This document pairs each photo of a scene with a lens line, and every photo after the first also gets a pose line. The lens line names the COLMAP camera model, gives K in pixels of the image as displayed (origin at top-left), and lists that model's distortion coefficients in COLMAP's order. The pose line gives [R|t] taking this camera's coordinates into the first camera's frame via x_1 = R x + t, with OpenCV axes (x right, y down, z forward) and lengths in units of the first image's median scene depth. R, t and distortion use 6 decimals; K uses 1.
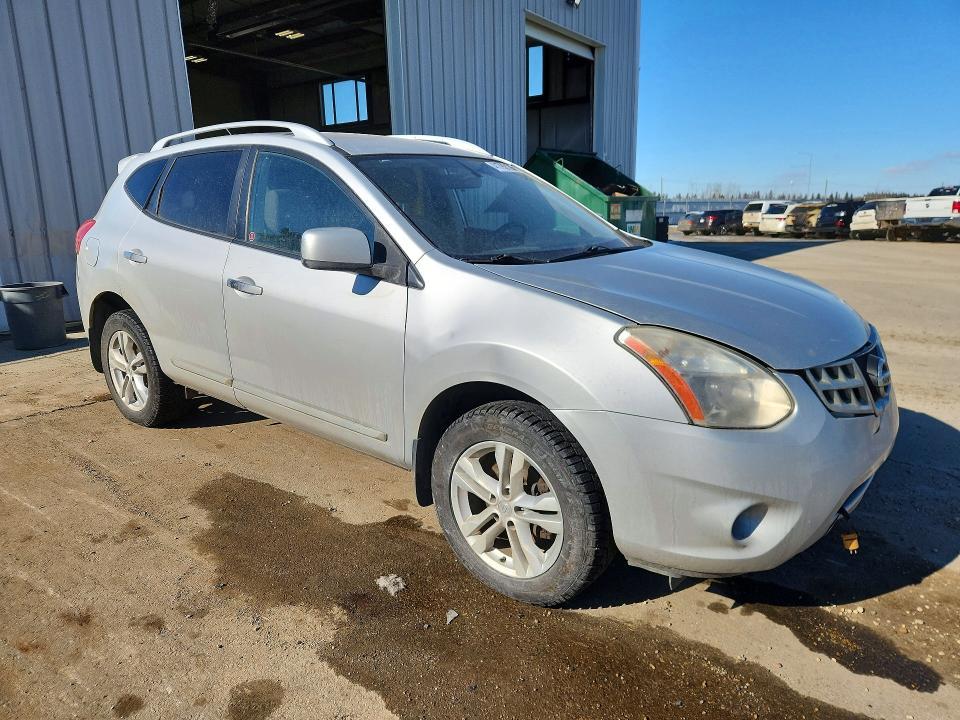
lens RADIAL K [[645.0, 0, 480.0], [0, 645.0, 360.0], [0, 0, 1]] dist [0.057882, -0.048033]
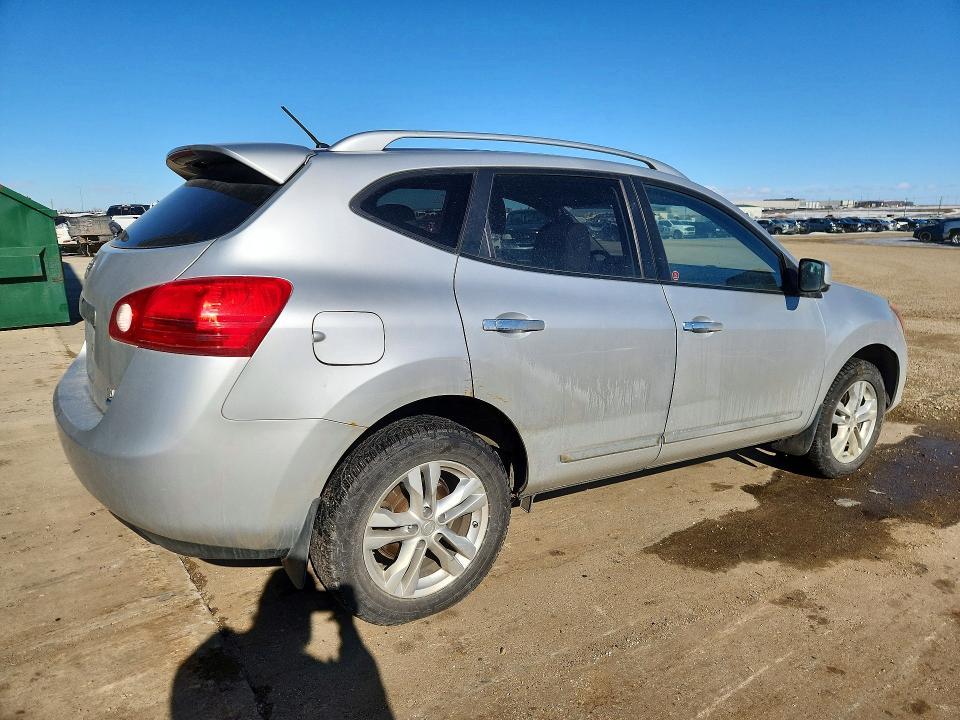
lens RADIAL K [[645.0, 0, 480.0], [0, 645.0, 360.0], [0, 0, 1]] dist [0.057882, -0.048033]
pose [[0.317360, -0.188926, 0.929295, -1.395277], [0.206530, 0.970201, 0.126711, -0.259205], [-0.925542, 0.151715, 0.346922, 0.999129]]
